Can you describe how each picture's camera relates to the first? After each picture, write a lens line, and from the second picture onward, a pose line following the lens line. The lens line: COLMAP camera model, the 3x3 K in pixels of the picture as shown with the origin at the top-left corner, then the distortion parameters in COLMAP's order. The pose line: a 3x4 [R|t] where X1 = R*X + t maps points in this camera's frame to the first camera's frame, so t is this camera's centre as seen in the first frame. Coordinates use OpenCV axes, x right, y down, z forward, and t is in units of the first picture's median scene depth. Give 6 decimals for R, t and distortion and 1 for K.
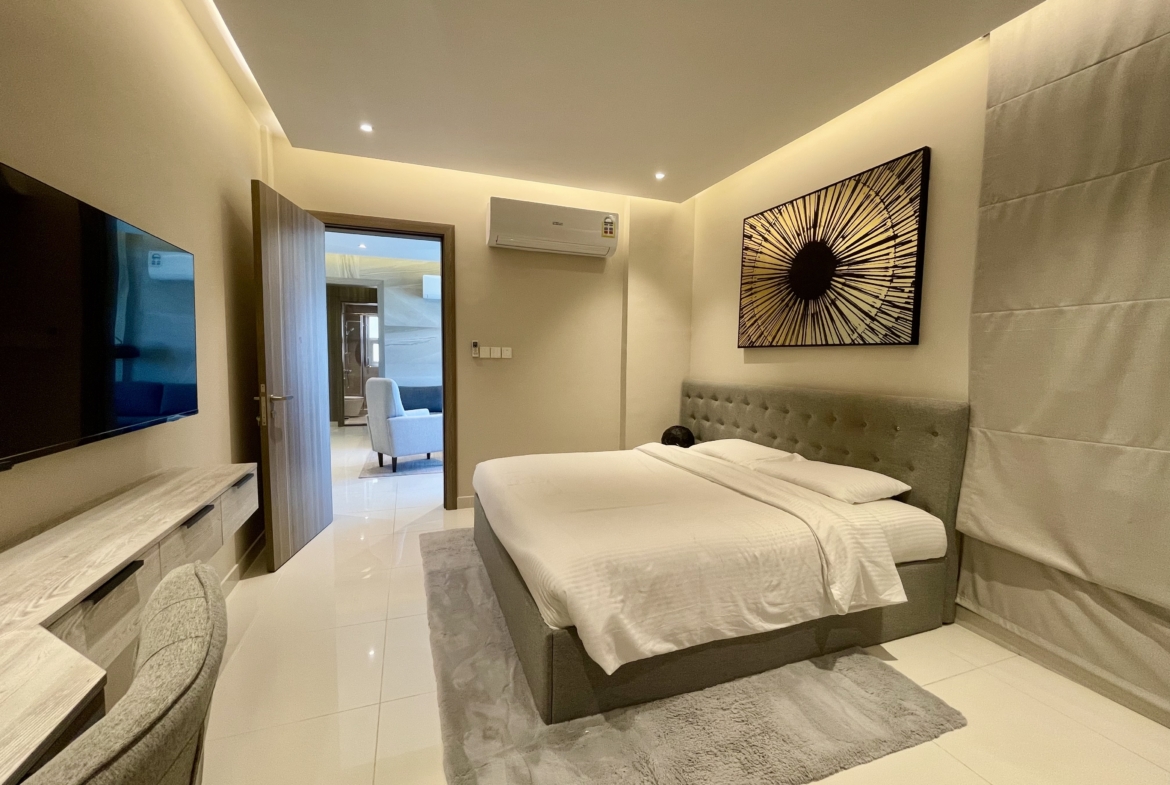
lens RADIAL K [[480.1, 0, 584.2], [0, 480.1, 392.3], [0, 0, 1]] dist [0.001453, 0.000089]
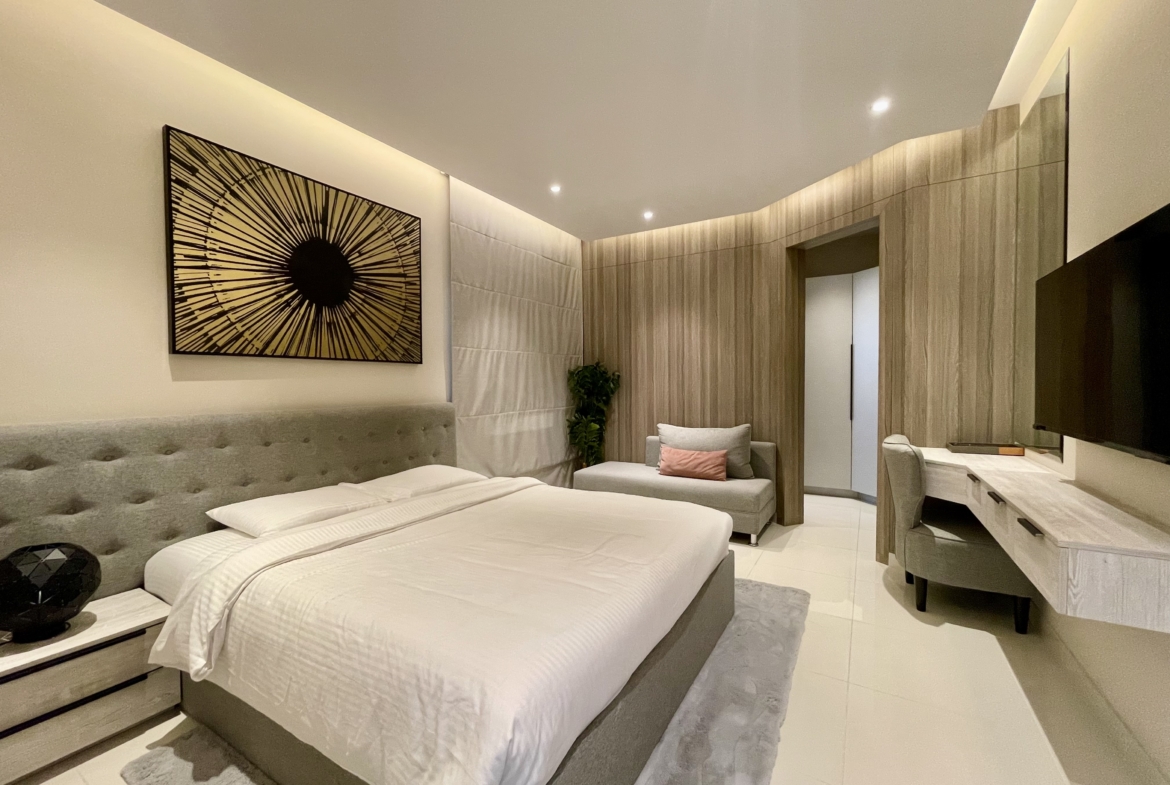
lens RADIAL K [[480.1, 0, 587.1], [0, 480.1, 393.9], [0, 0, 1]] dist [0.001453, 0.000089]
pose [[-0.629580, -0.036888, 0.776059, -0.532928], [0.044904, 0.995475, 0.083745, -0.089620], [-0.775637, 0.087573, -0.625075, 1.242812]]
